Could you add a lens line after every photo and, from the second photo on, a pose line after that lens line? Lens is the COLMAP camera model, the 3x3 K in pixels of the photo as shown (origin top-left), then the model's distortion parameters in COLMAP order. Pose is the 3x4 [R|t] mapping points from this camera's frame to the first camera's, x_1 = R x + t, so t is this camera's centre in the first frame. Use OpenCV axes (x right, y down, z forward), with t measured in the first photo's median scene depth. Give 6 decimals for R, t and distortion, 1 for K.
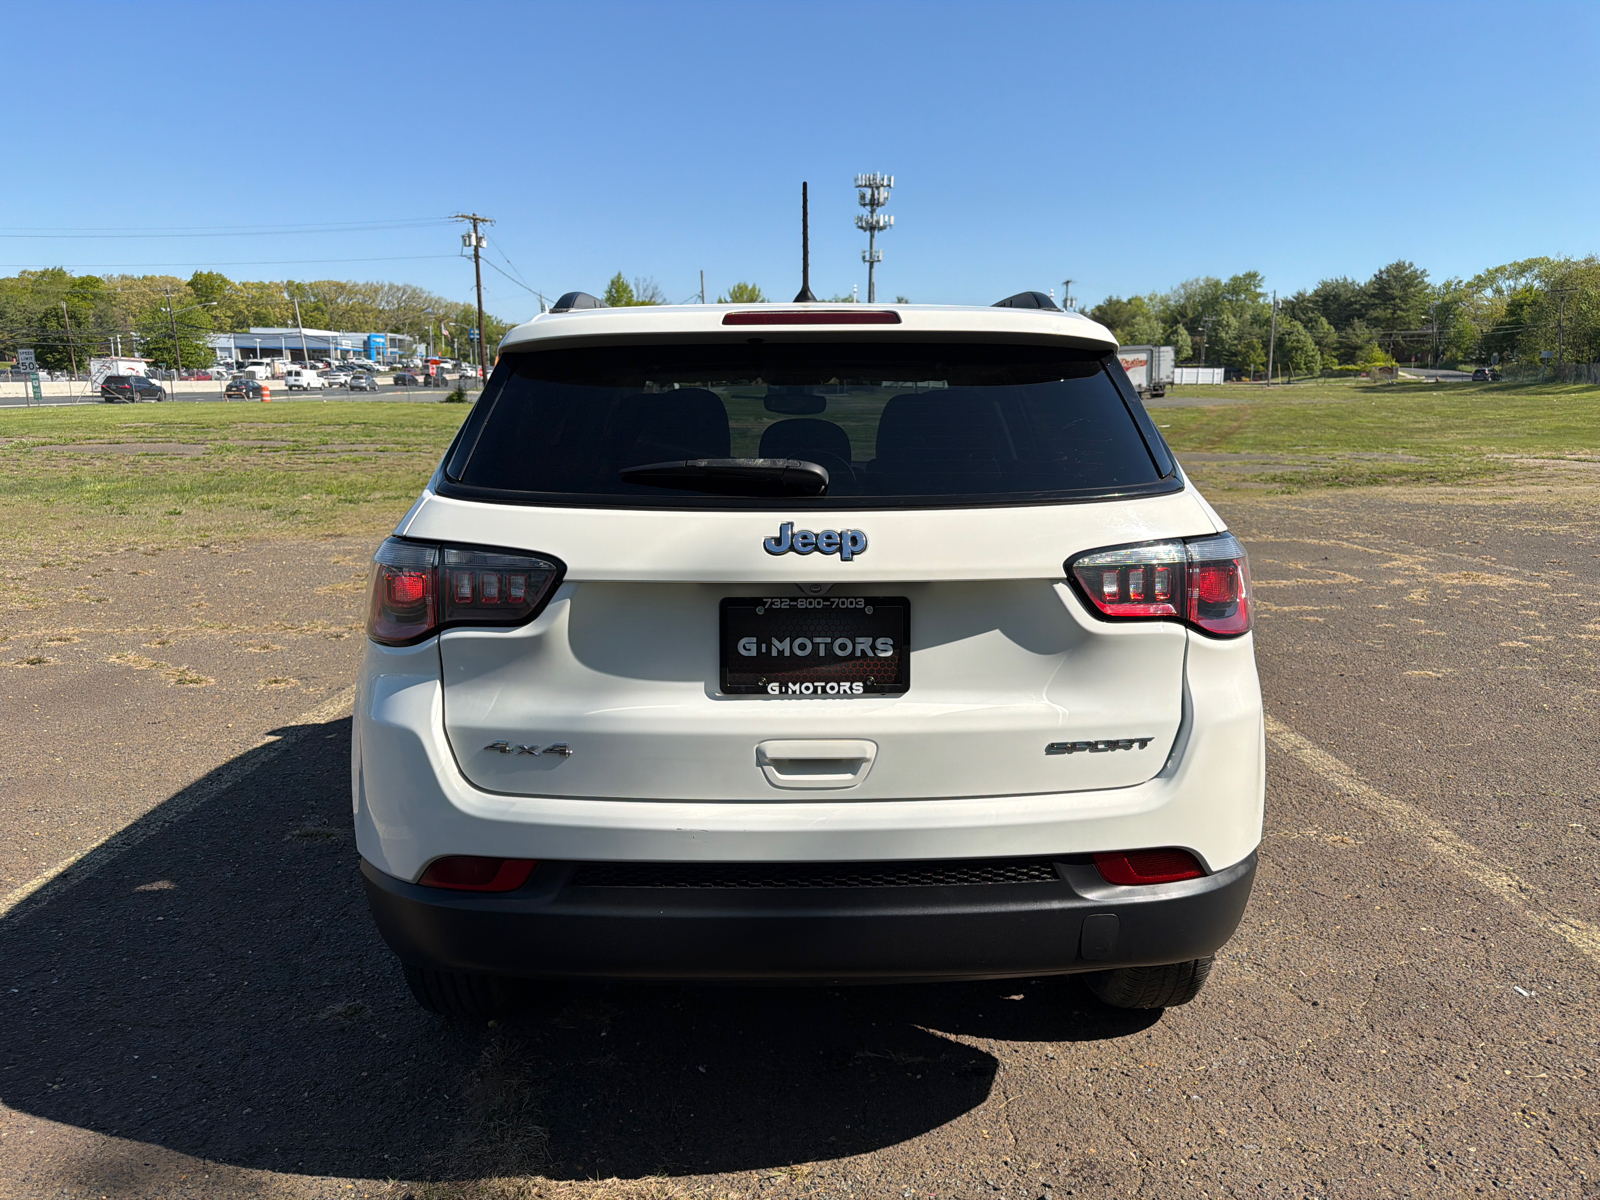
lens RADIAL K [[1155.1, 0, 799.6], [0, 1155.1, 595.4], [0, 0, 1]] dist [0.039061, -0.046146]
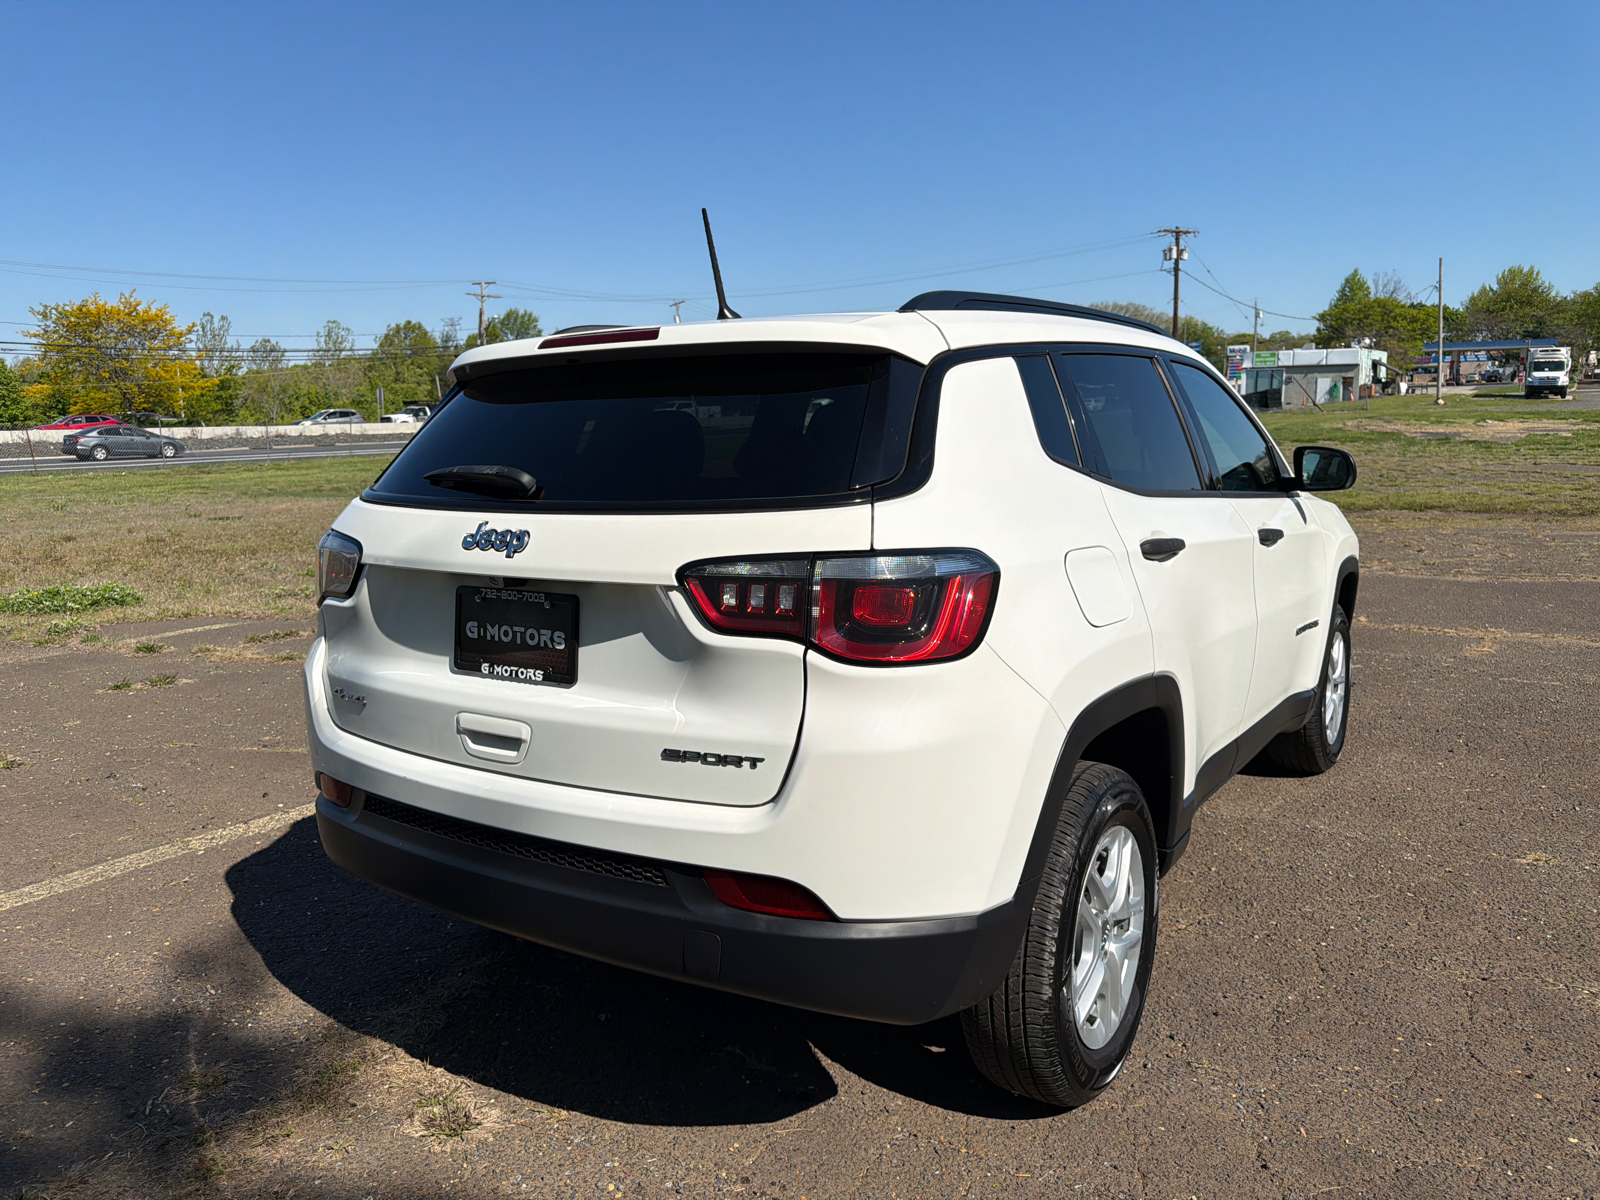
lens RADIAL K [[1149.1, 0, 798.4], [0, 1149.1, 585.5], [0, 0, 1]] dist [0.058920, -0.064415]
pose [[0.833127, 0.059464, -0.549876, 0.625211], [-0.070375, 0.997520, 0.001246, -0.017200], [0.548587, 0.037660, 0.835245, 0.161325]]
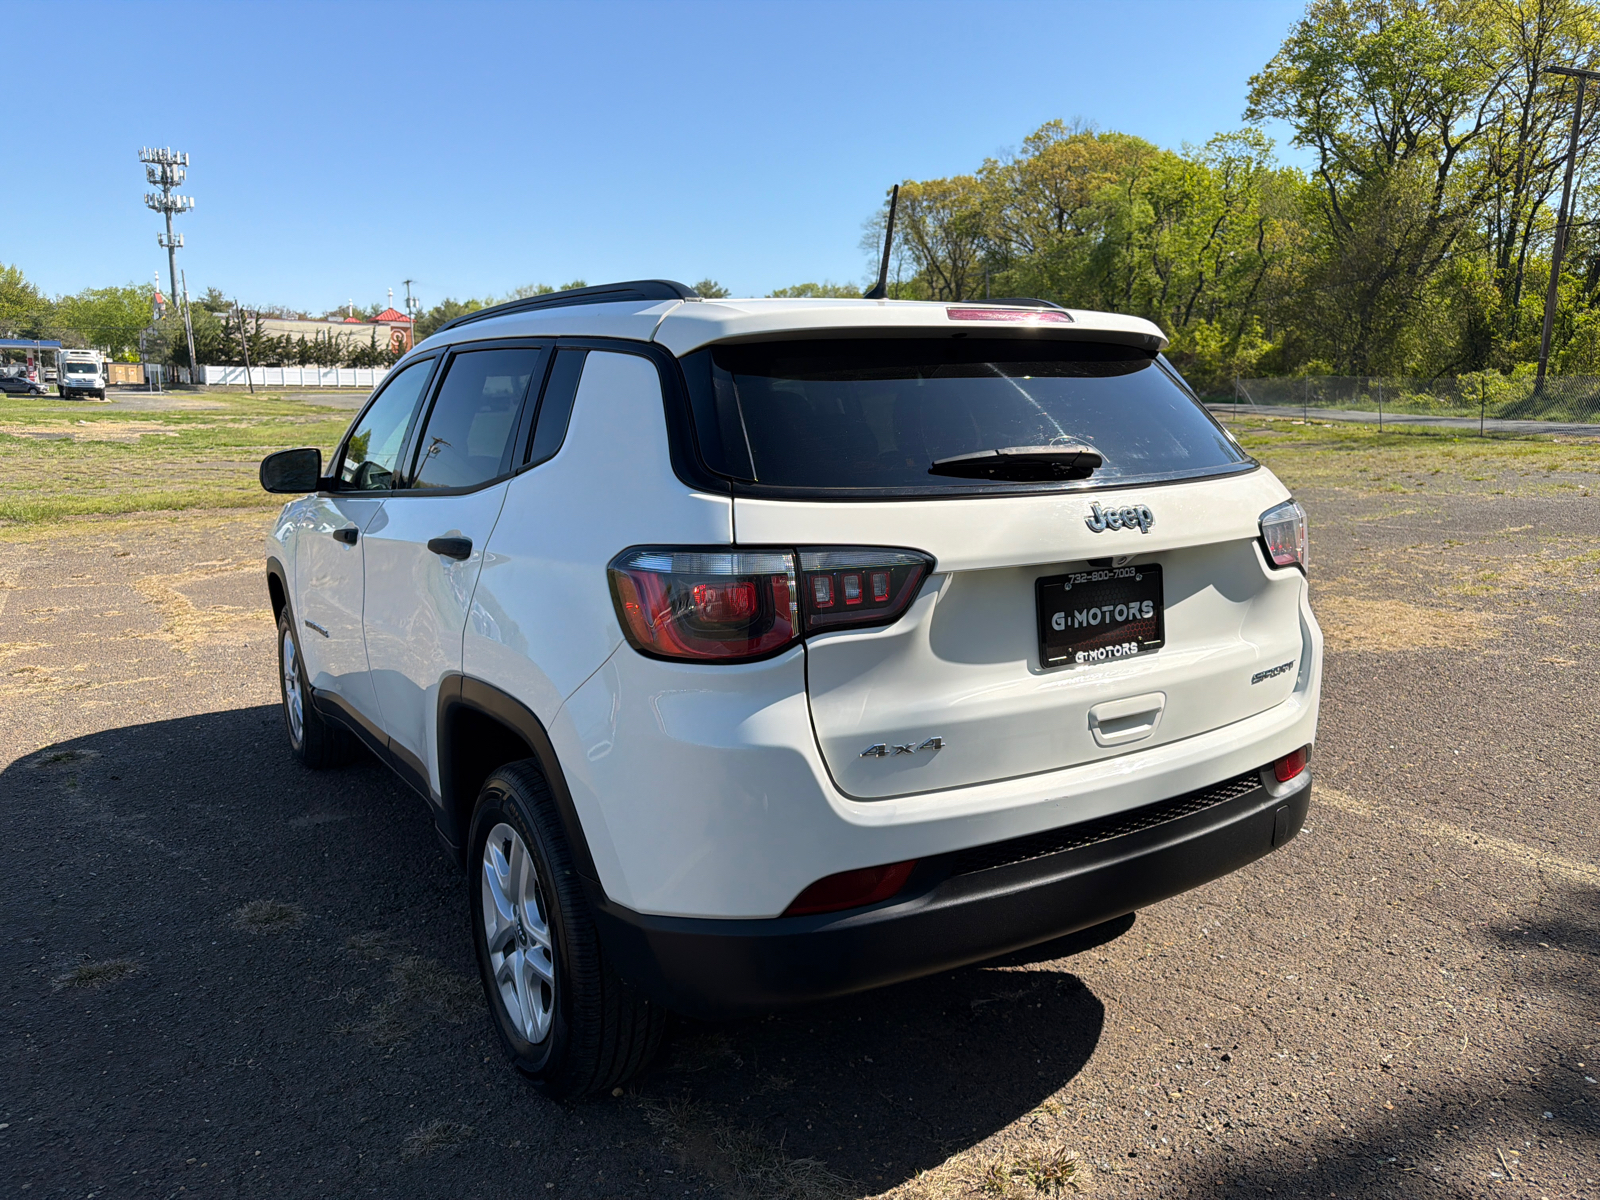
lens RADIAL K [[1155.1, 0, 799.6], [0, 1155.1, 595.4], [0, 0, 1]] dist [0.039061, -0.046146]
pose [[0.849818, -0.094406, 0.518554, -0.588727], [0.095891, 0.995102, 0.024016, -0.020816], [-0.518281, 0.029315, 0.854708, 0.152811]]
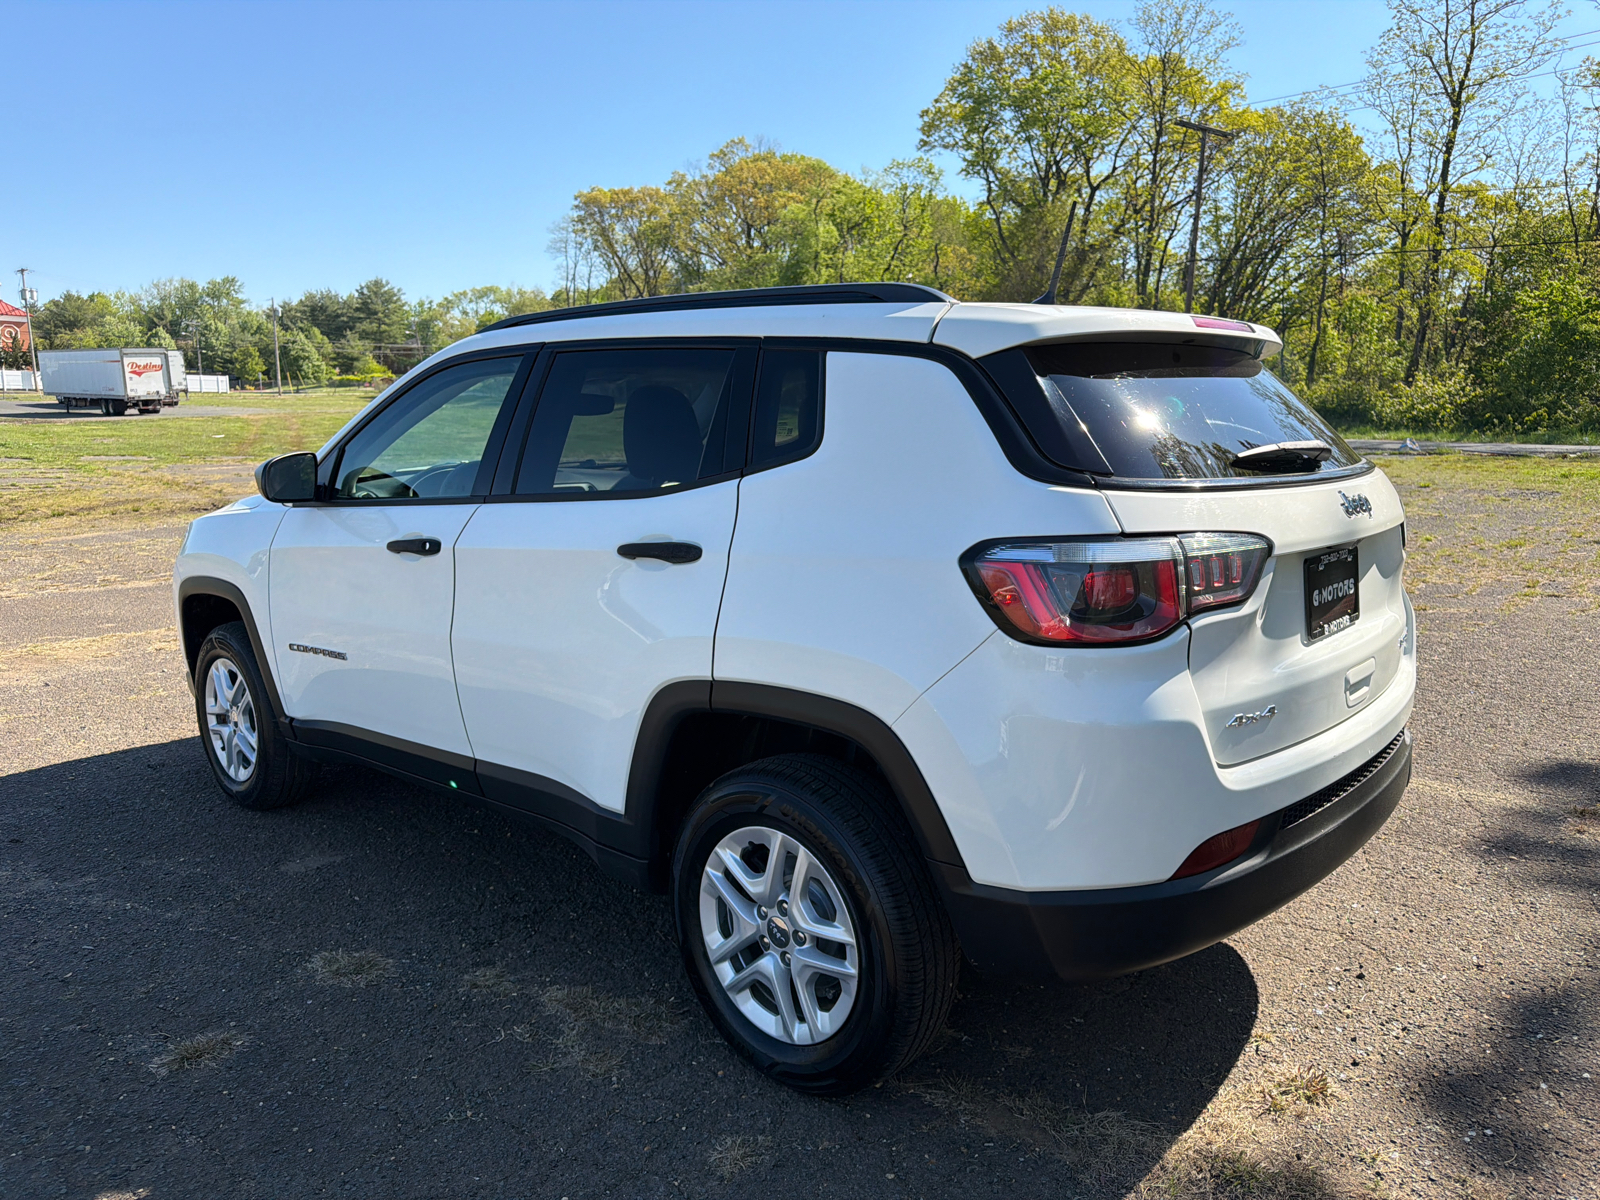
lens RADIAL K [[1155.1, 0, 799.6], [0, 1155.1, 595.4], [0, 0, 1]] dist [0.039061, -0.046146]
pose [[0.677189, -0.119918, 0.725971, -0.947253], [0.125652, 0.990985, 0.046485, -0.060593], [-0.725001, 0.059741, 0.686152, 0.409075]]
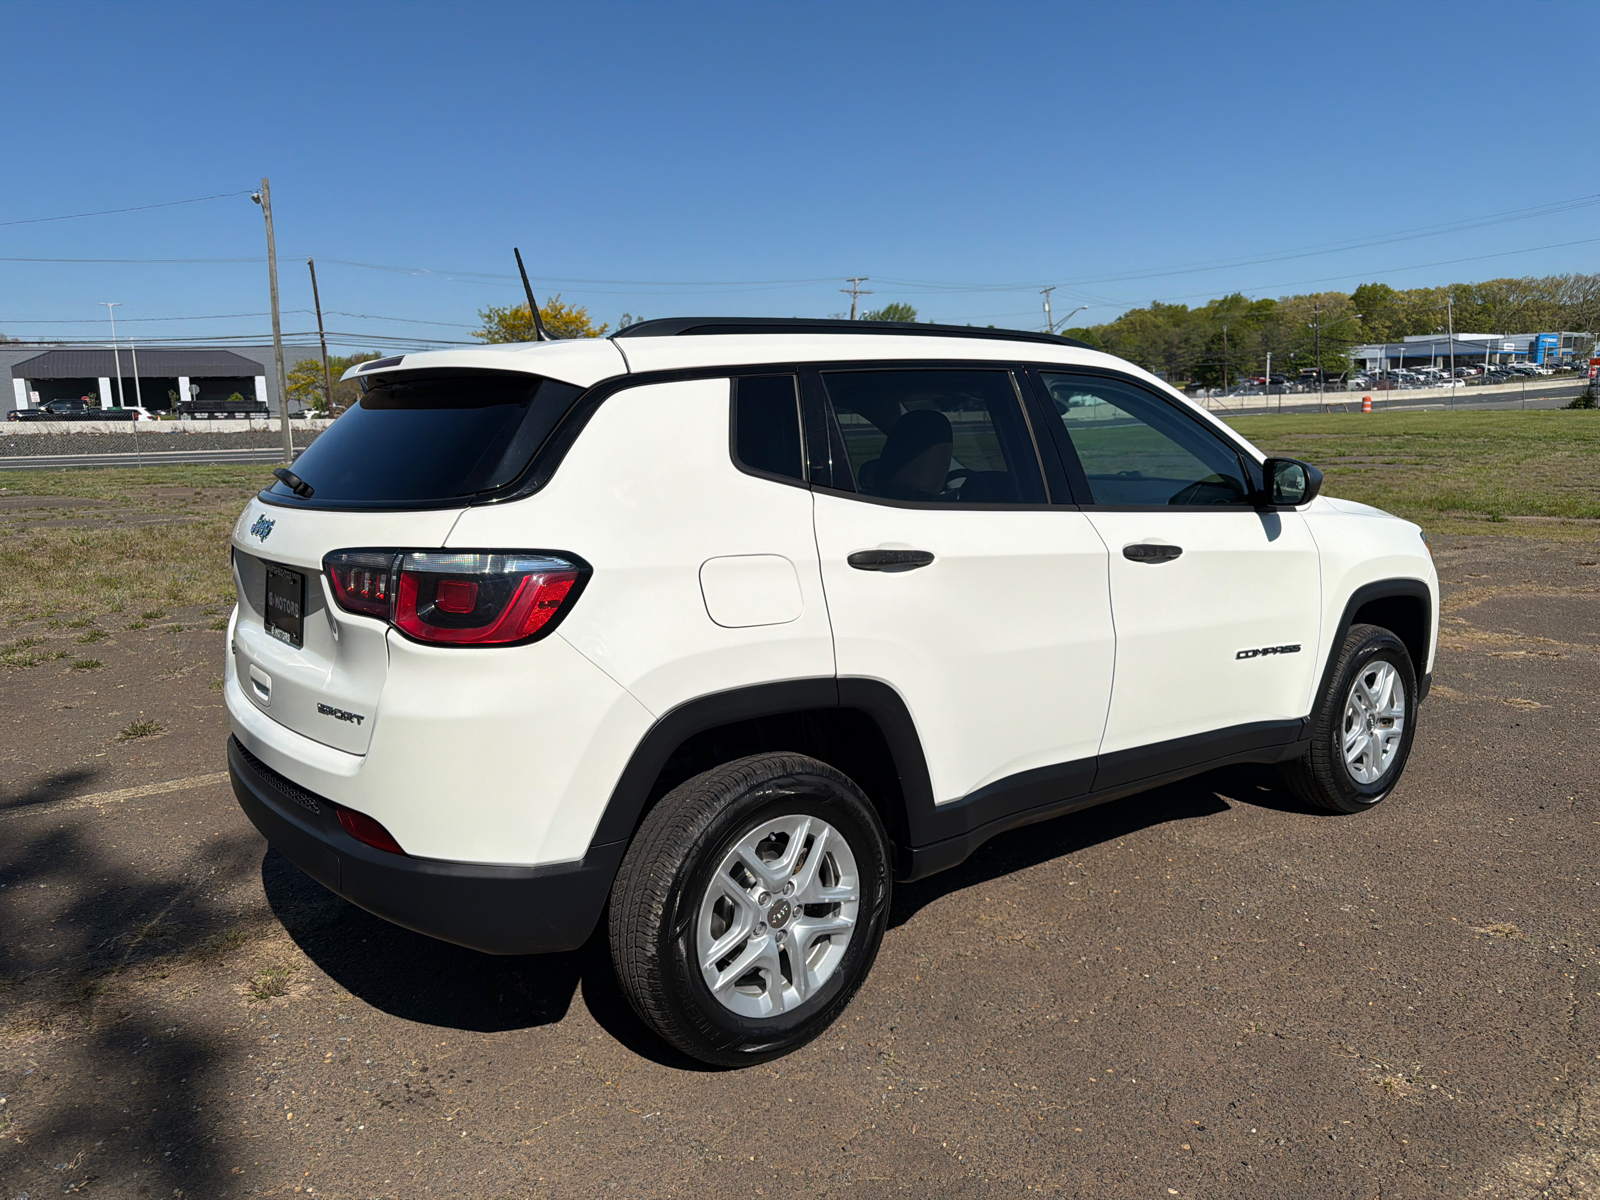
lens RADIAL K [[1155.1, 0, 799.6], [0, 1155.1, 595.4], [0, 0, 1]] dist [0.039061, -0.046146]
pose [[0.607900, 0.107579, -0.786692, 1.093392], [-0.114455, 0.992304, 0.047253, -0.076024], [0.785721, 0.061315, 0.615534, 0.461115]]
